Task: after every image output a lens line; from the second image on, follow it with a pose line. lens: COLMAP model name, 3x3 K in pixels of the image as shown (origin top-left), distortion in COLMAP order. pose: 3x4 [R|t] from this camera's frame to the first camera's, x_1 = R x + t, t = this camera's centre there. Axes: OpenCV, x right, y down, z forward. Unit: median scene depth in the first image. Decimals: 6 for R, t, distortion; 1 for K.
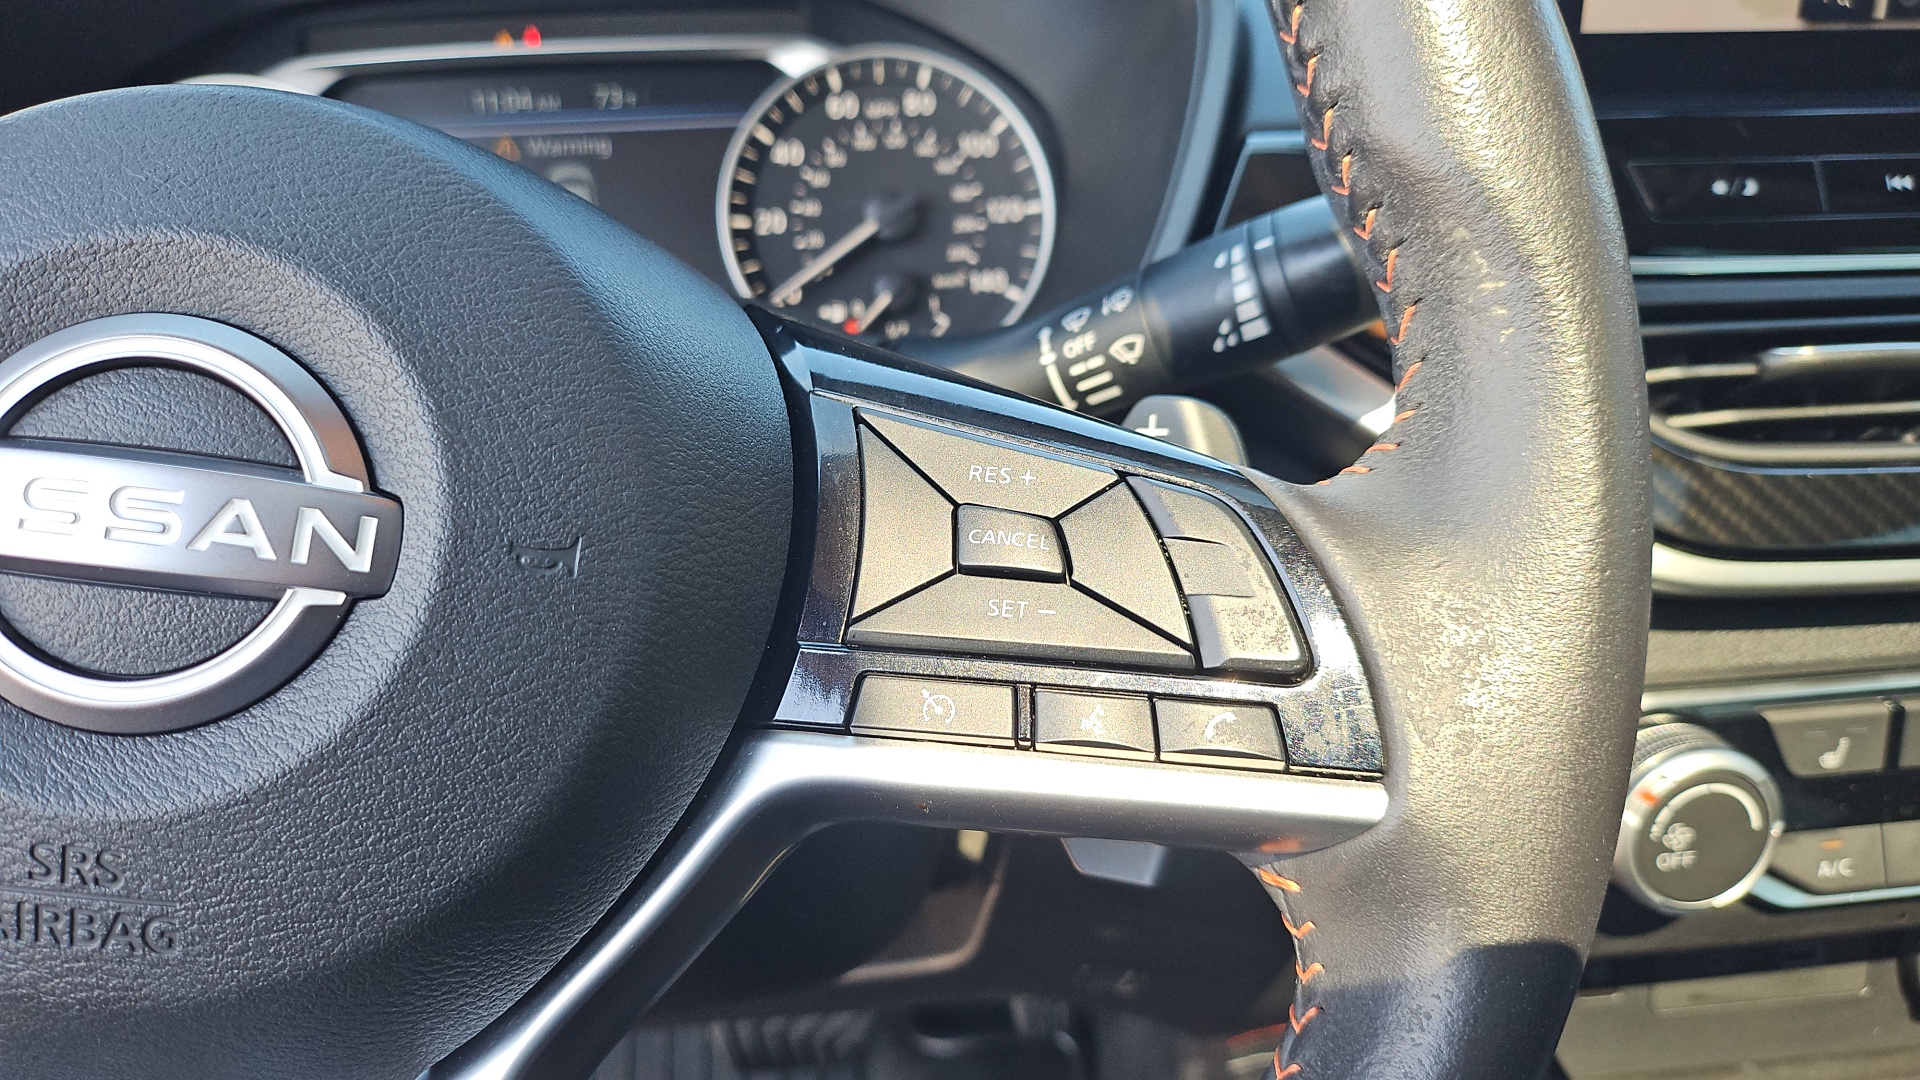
lens RADIAL K [[1389.3, 0, 963.4], [0, 1389.3, 541.4], [0, 0, 1]] dist [0.022283, -0.032615]
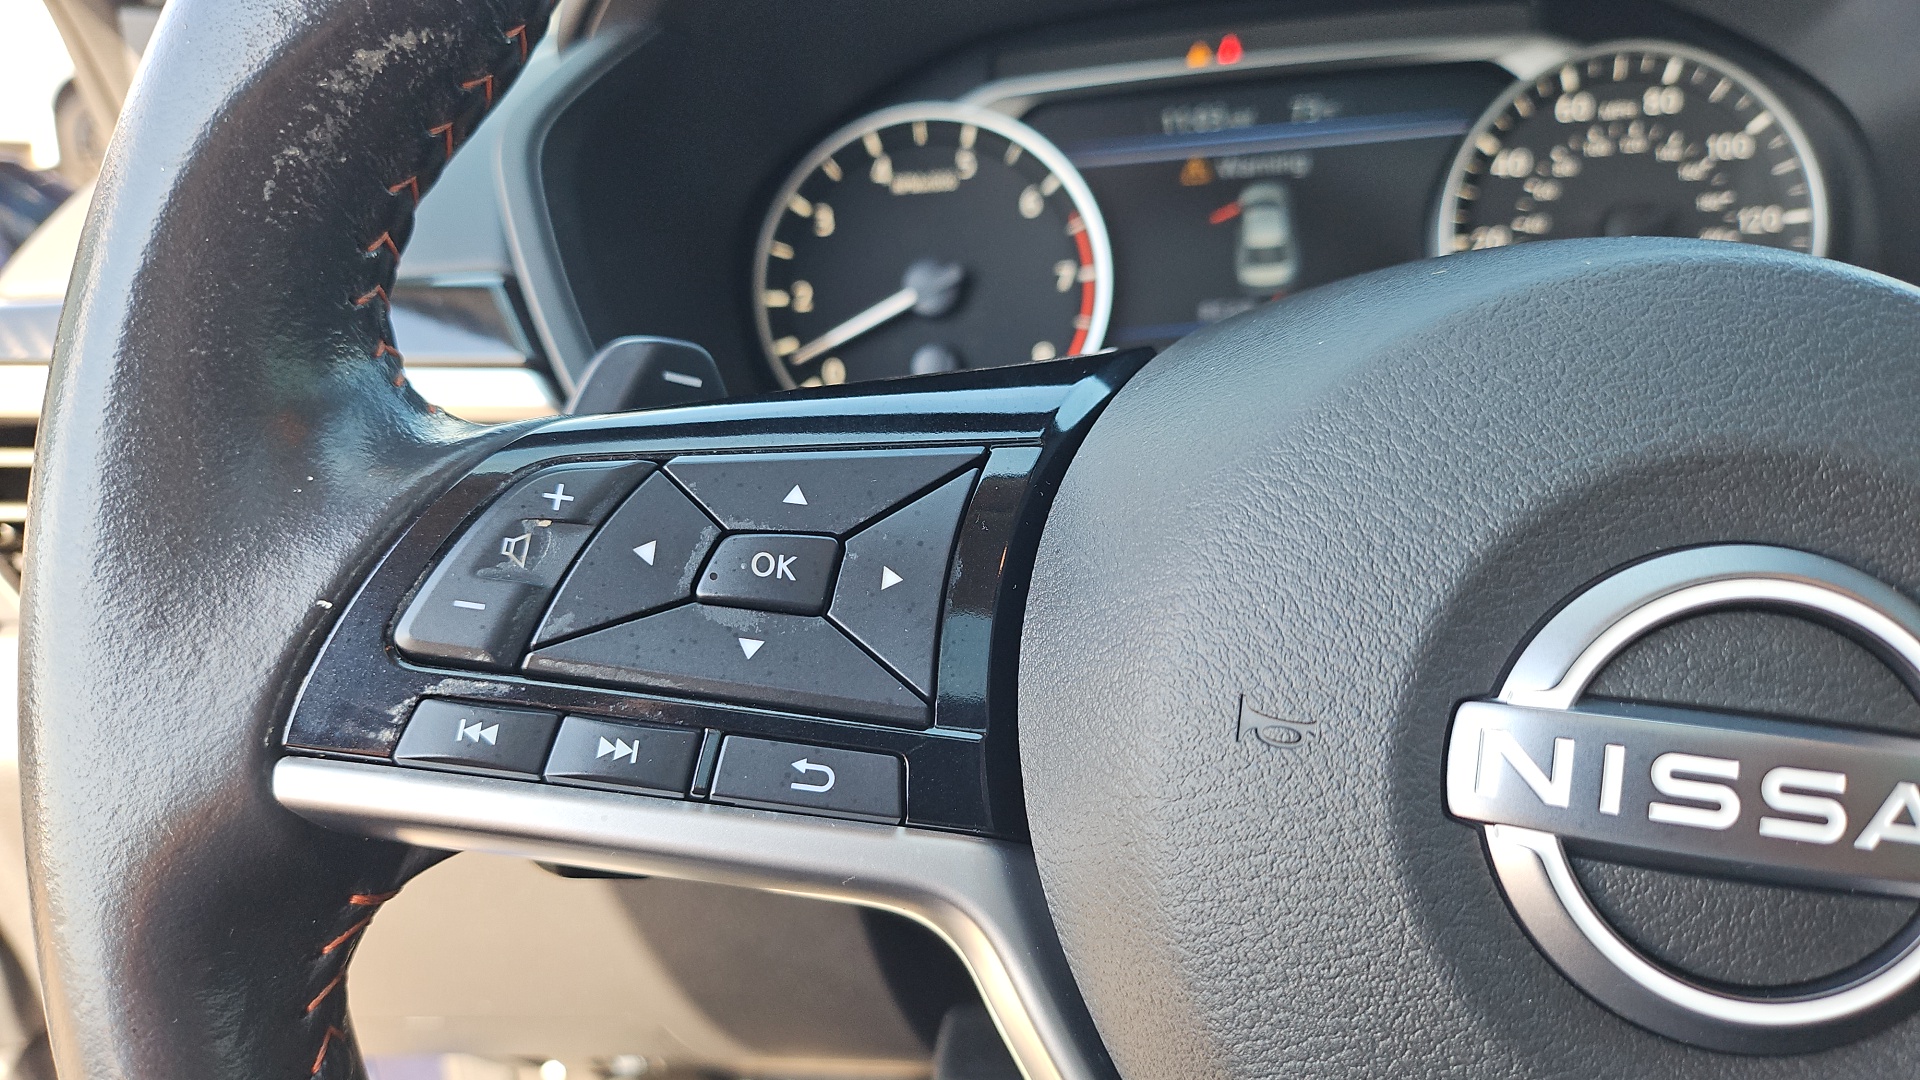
lens RADIAL K [[1389.3, 0, 962.4], [0, 1389.3, 558.3], [0, 0, 1]] dist [0.022283, -0.032615]
pose [[0.985914, 0.011908, -0.166829, -0.325169], [-0.002884, 0.998524, 0.054227, -0.071855], [0.167229, -0.052982, 0.984493, 0.036540]]
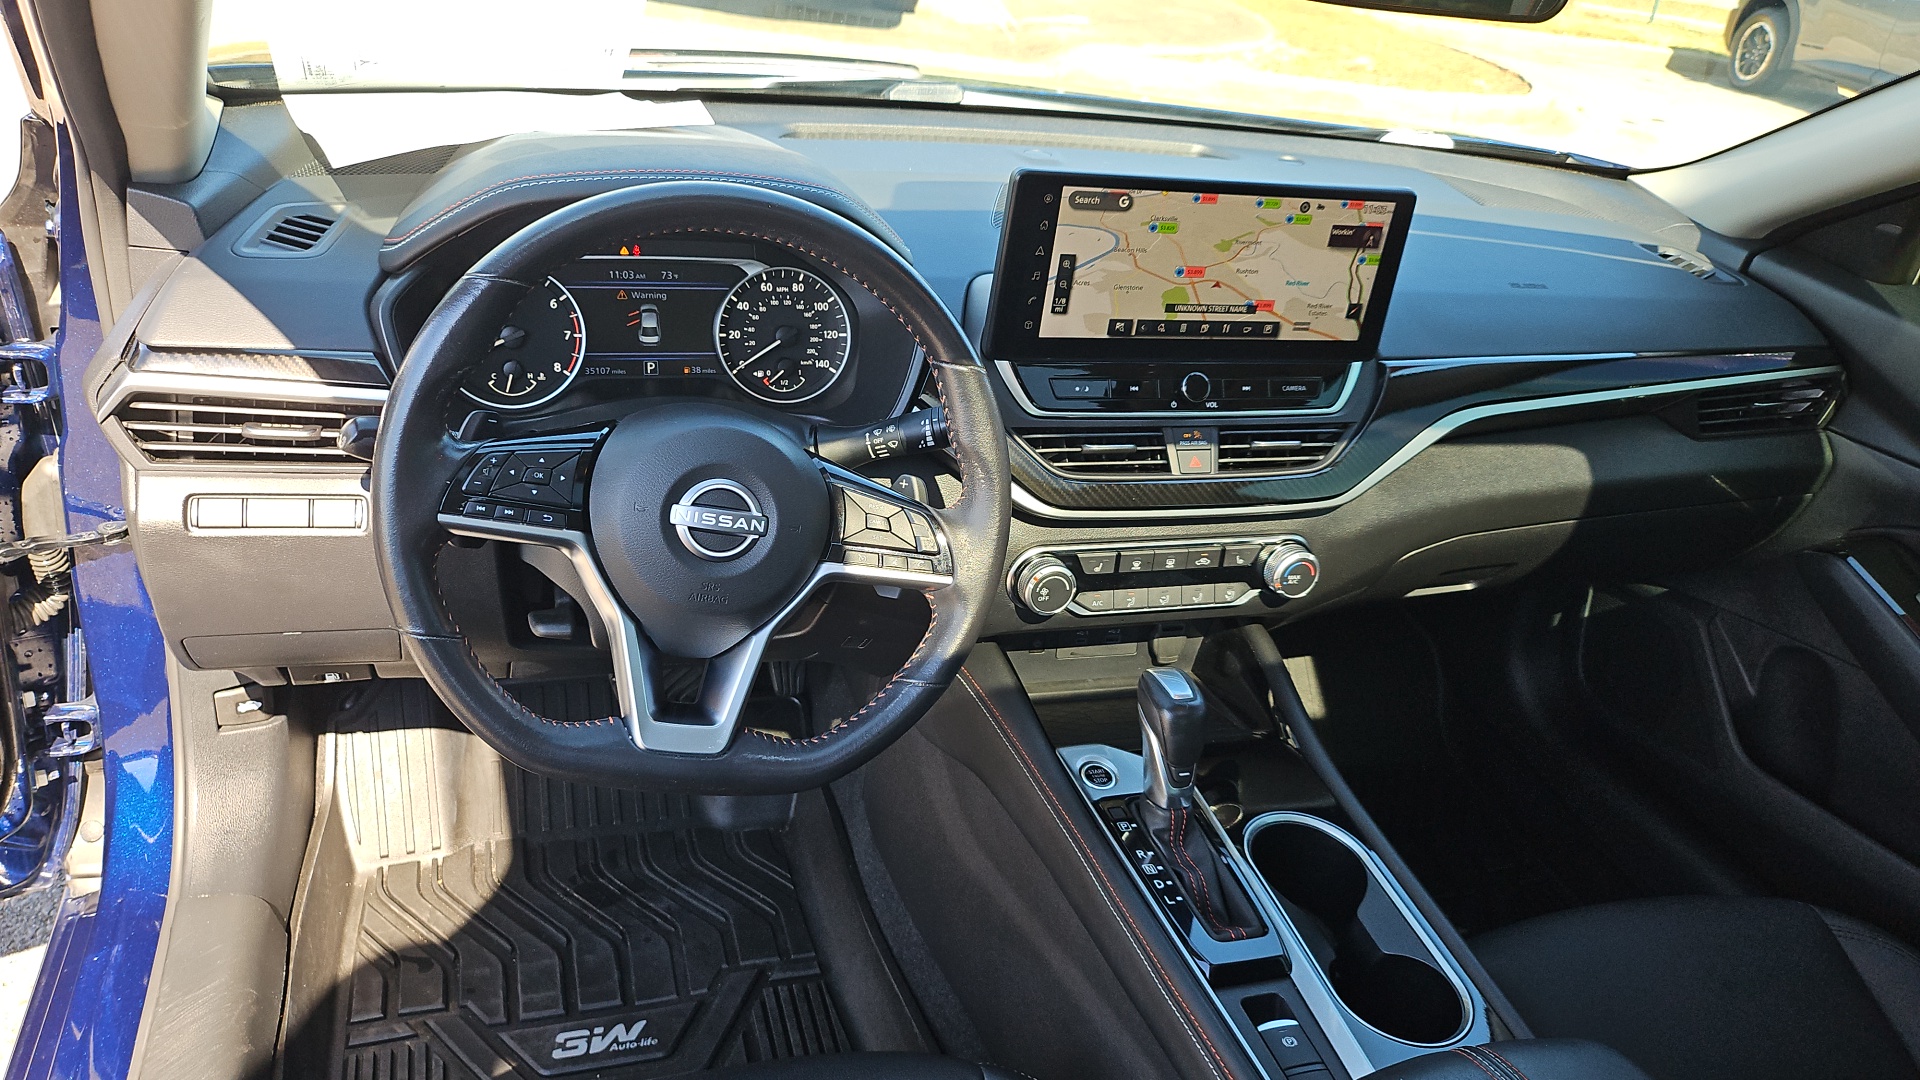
lens RADIAL K [[1389.3, 0, 977.5], [0, 1389.3, 534.5], [0, 0, 1]] dist [0.022283, -0.032615]
pose [[0.961878, 0.034112, 0.271342, -0.376542], [-0.077704, 0.985387, 0.151573, -0.287313], [-0.262206, -0.166879, 0.950473, -1.454266]]
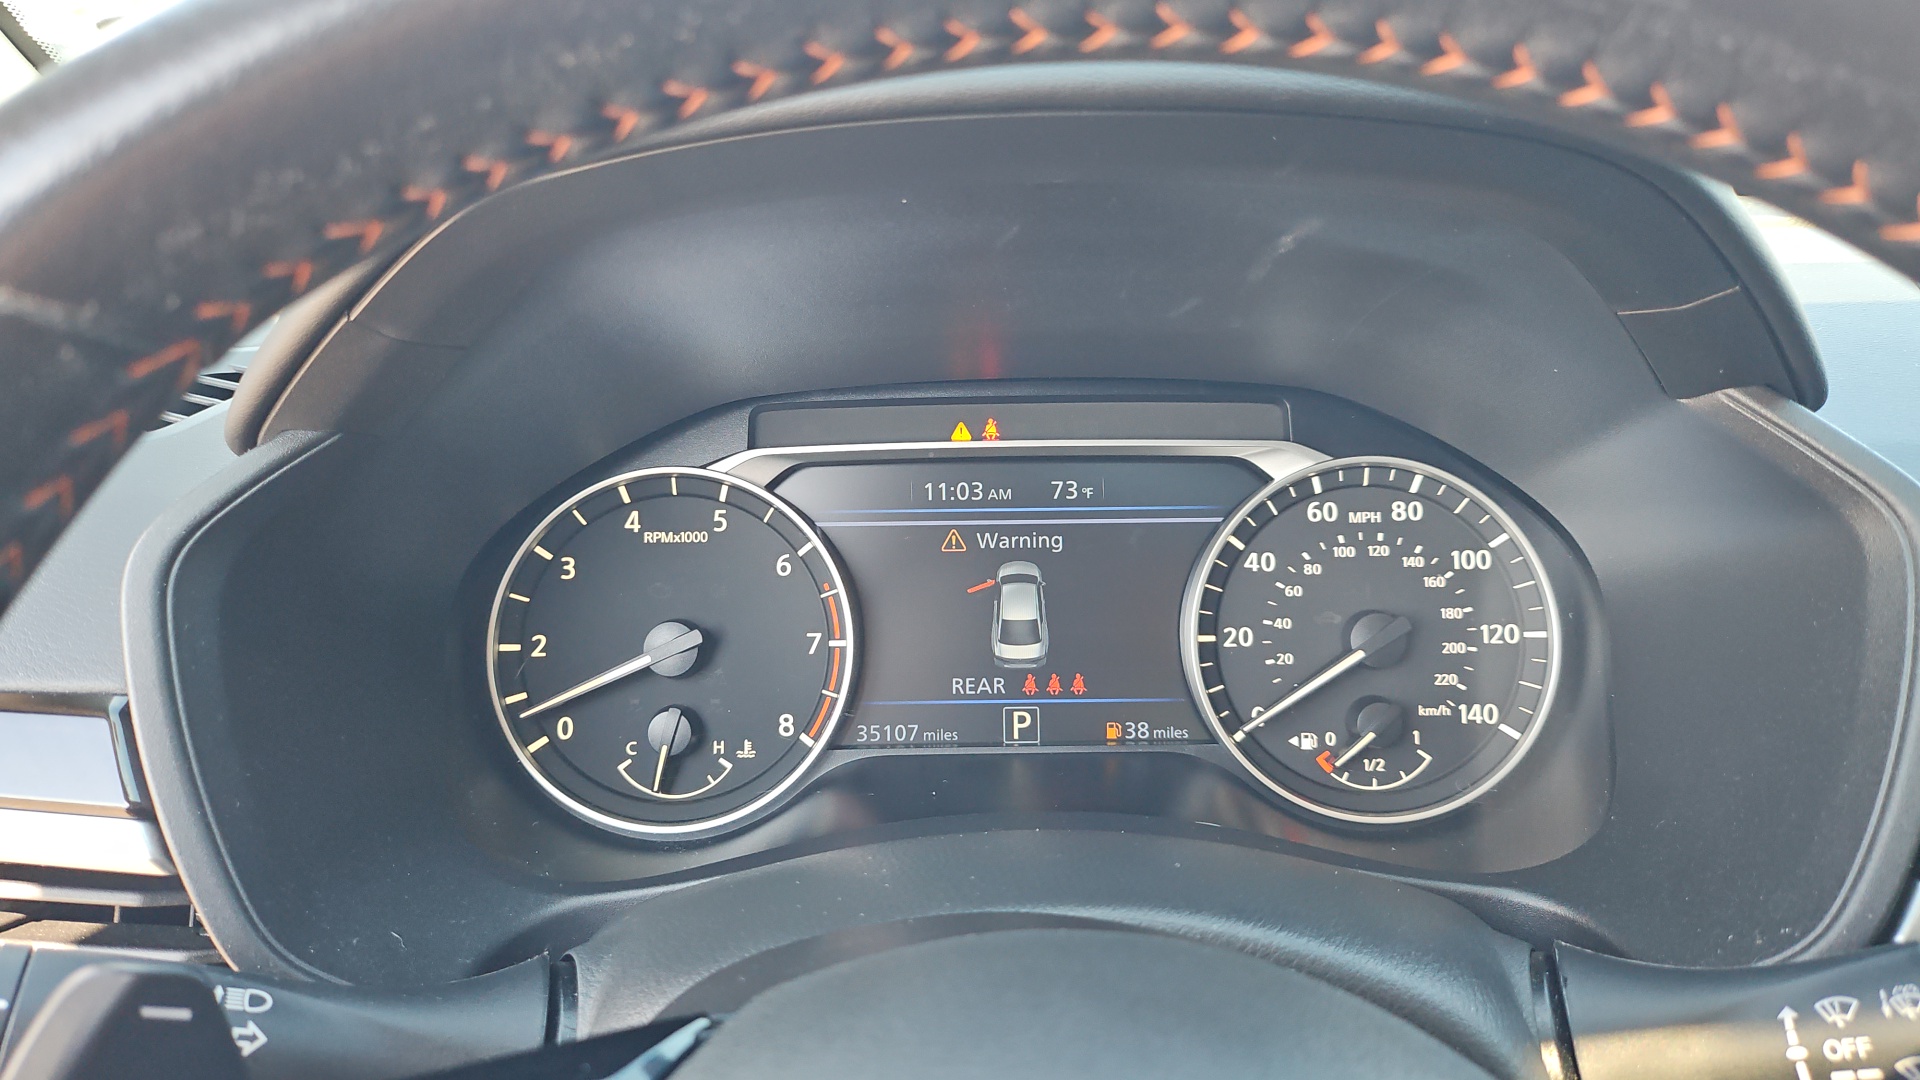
lens RADIAL K [[1389.3, 0, 972.5], [0, 1389.3, 551.1], [0, 0, 1]] dist [0.022283, -0.032615]
pose [[0.994051, 0.053173, -0.095057, -0.228385], [-0.059060, 0.996436, -0.060225, -0.221754], [0.091516, 0.065481, 0.993648, 0.082235]]
